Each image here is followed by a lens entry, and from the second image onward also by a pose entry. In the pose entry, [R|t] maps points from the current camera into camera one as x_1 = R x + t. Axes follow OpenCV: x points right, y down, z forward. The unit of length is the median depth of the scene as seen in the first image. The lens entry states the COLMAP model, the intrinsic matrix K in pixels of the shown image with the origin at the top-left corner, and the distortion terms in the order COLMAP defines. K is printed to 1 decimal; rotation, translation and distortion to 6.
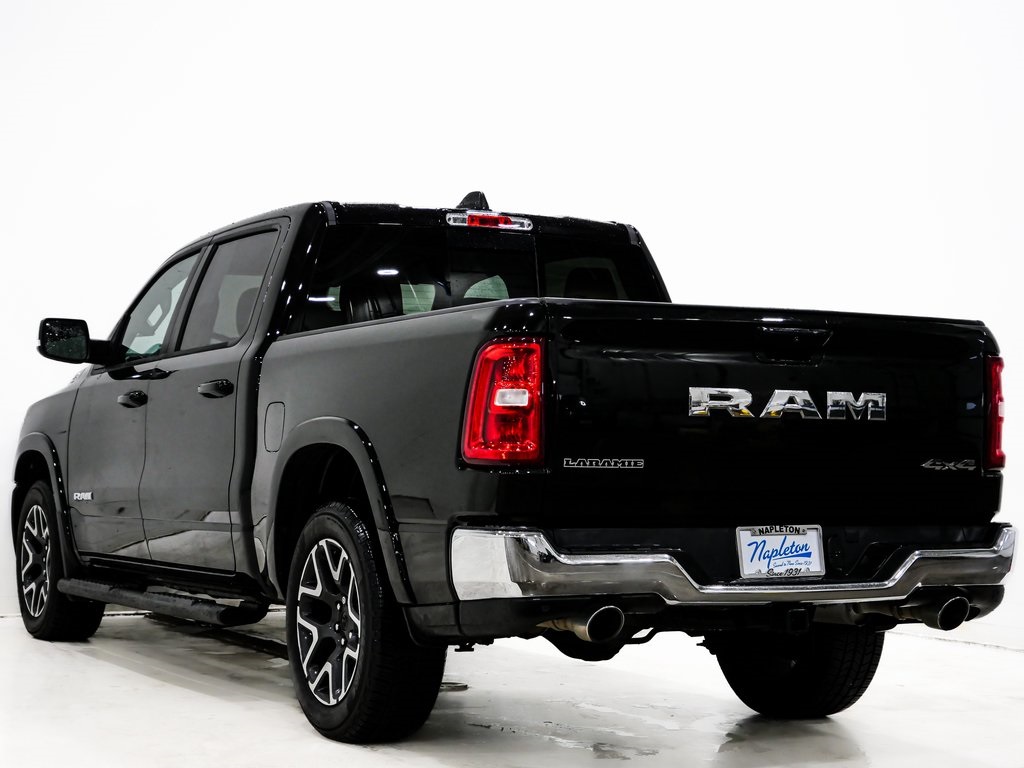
lens RADIAL K [[2154.6, 0, 512.3], [0, 2154.6, 386.8], [0, 0, 1]] dist [-0.140032, 0.000000]
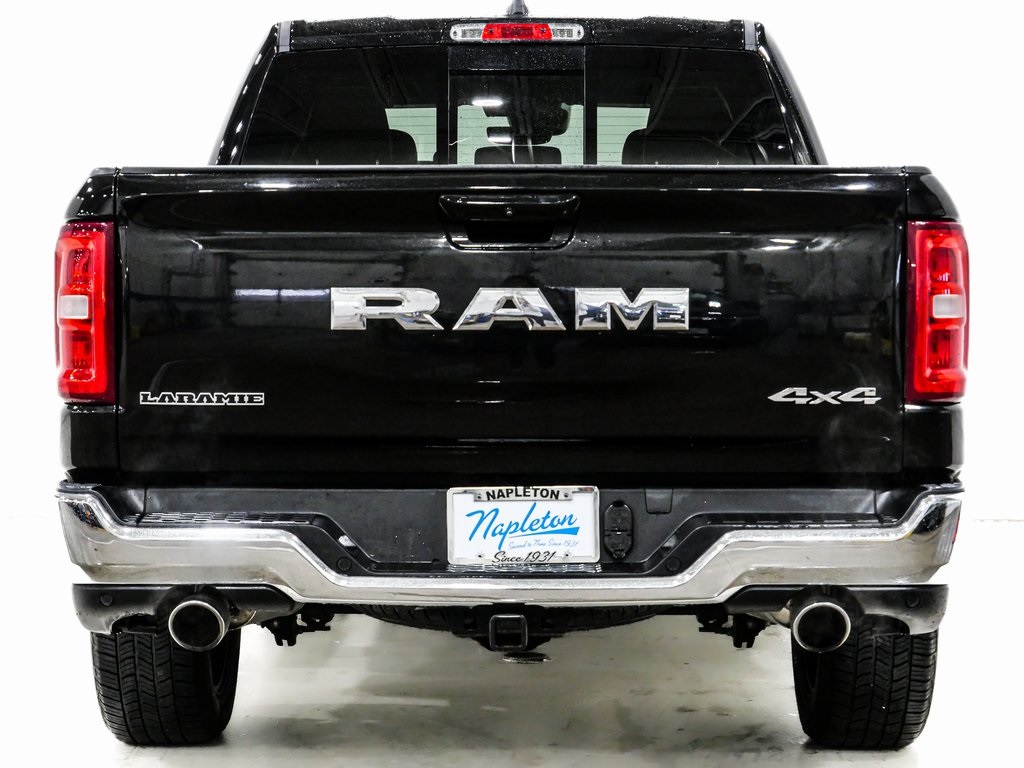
lens RADIAL K [[2498.6, 0, 510.2], [0, 2498.6, 379.1], [0, 0, 1]] dist [0.083104, 0.000000]
pose [[0.883455, 0.009966, -0.468411, 0.489798], [0.026012, 0.997188, 0.070277, -0.024502], [0.467794, -0.074271, 0.880711, 0.311126]]
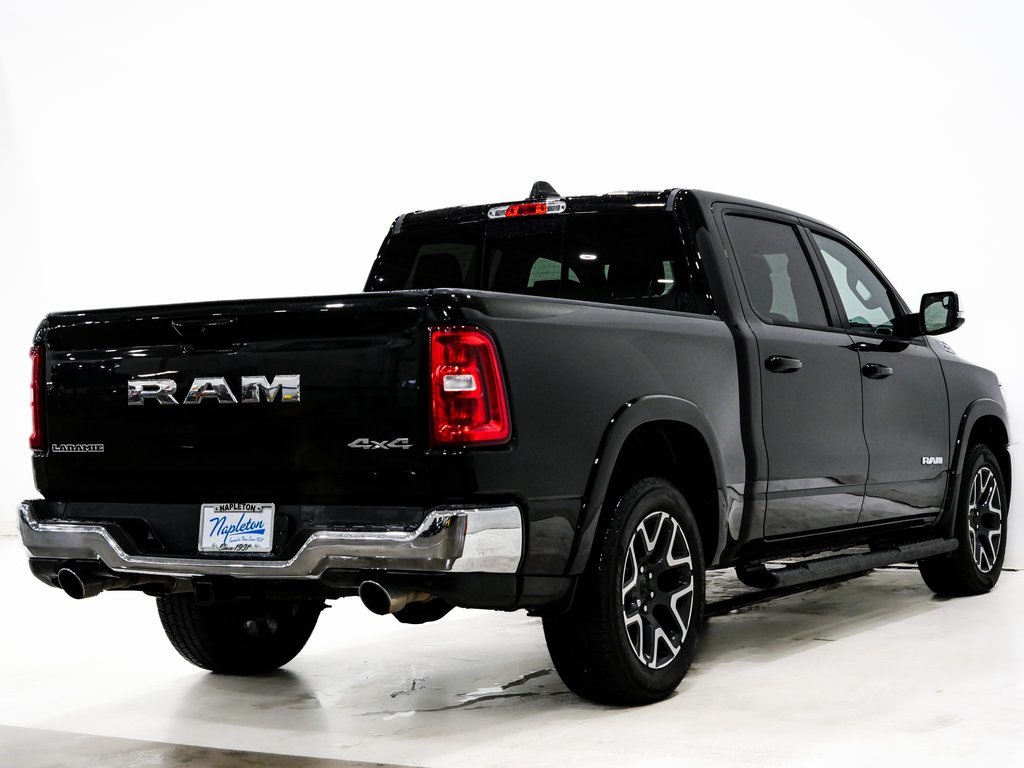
lens RADIAL K [[1807.9, 0, 512.7], [0, 1807.9, 383.0], [0, 0, 1]] dist [0.004646, 0.000000]
pose [[0.515969, -0.031626, -0.856023, 0.967547], [0.057355, 0.998351, -0.002314, 0.015056], [0.854685, -0.047903, 0.516932, 0.658796]]
